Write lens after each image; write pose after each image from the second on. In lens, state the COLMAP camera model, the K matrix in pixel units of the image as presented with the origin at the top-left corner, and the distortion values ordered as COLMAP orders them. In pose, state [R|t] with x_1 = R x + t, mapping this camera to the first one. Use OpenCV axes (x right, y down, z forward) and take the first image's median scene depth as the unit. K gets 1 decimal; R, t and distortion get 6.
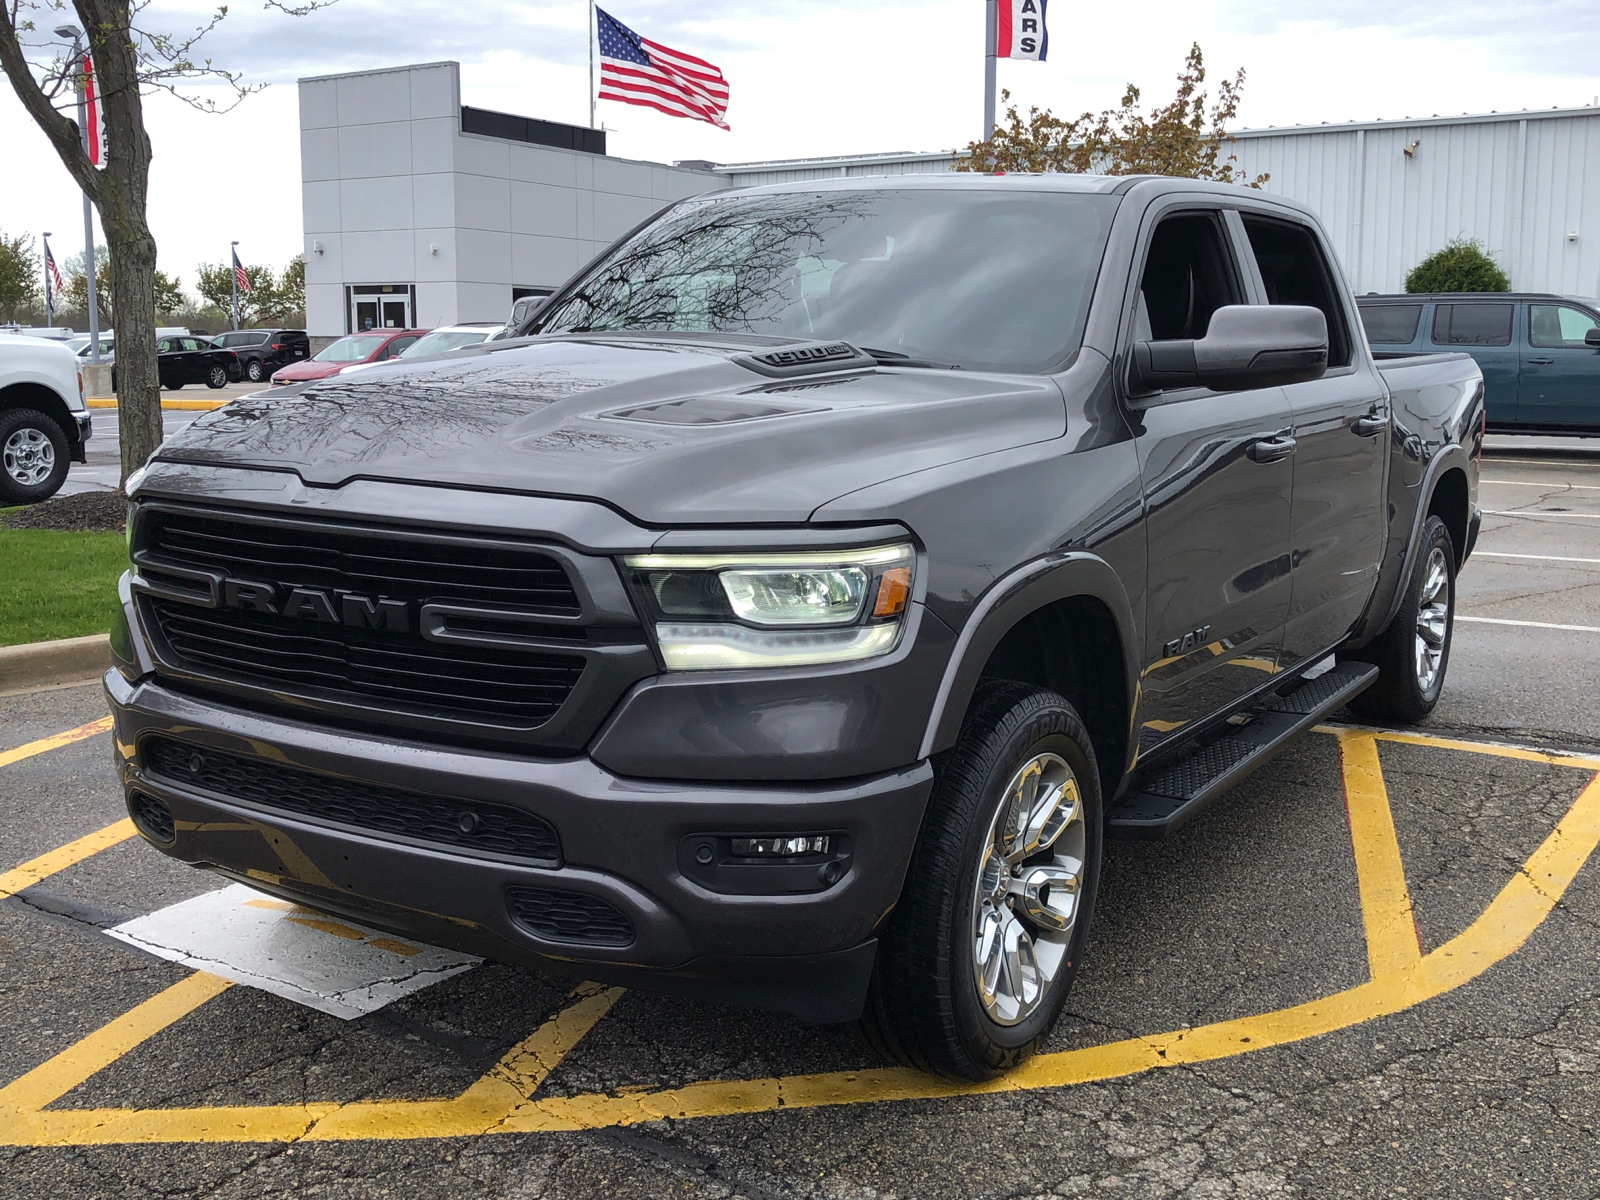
lens RADIAL K [[1741.7, 0, 799.8], [0, 1741.7, 593.7], [0, 0, 1]] dist [0.020985, 0.000000]
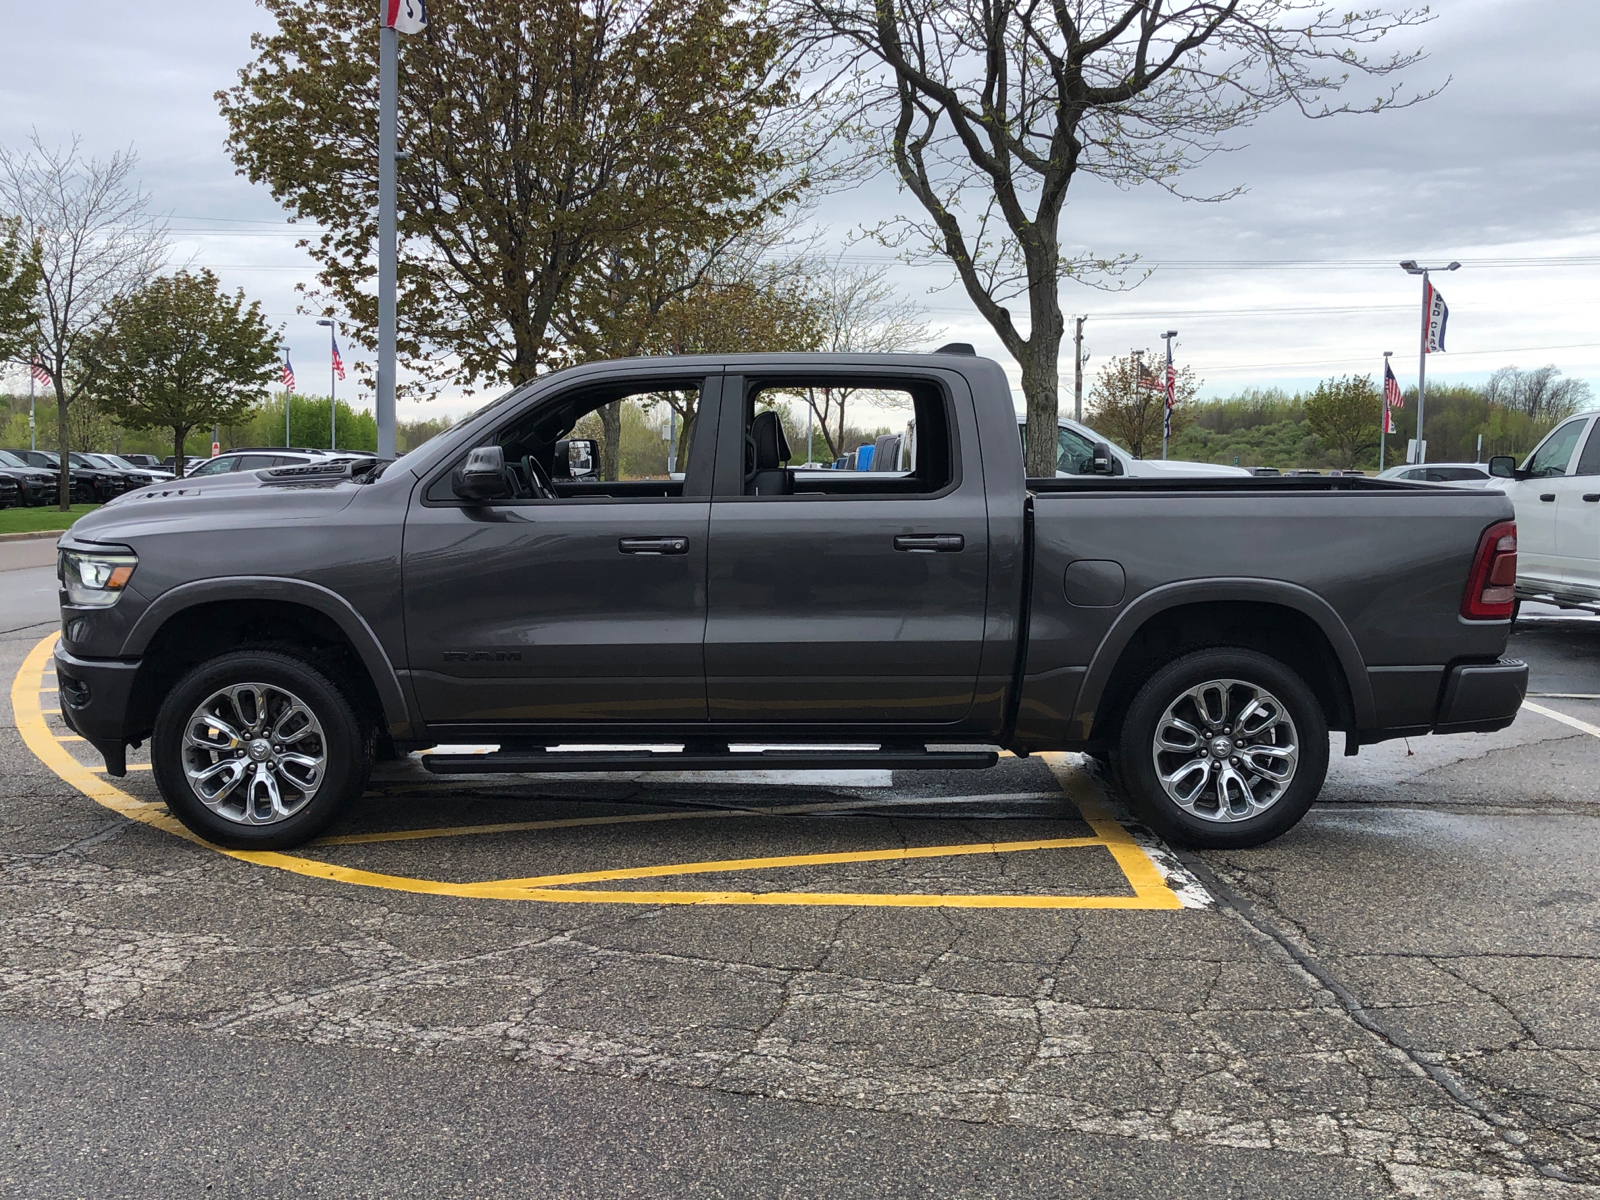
lens RADIAL K [[1741.7, 0, 802.1], [0, 1741.7, 603.0], [0, 0, 1]] dist [0.020985, 0.000000]
pose [[0.525009, 0.074140, -0.847862, 1.887302], [-0.130882, 0.991382, 0.005645, -0.074384], [0.840973, 0.108006, 0.530188, 0.446718]]
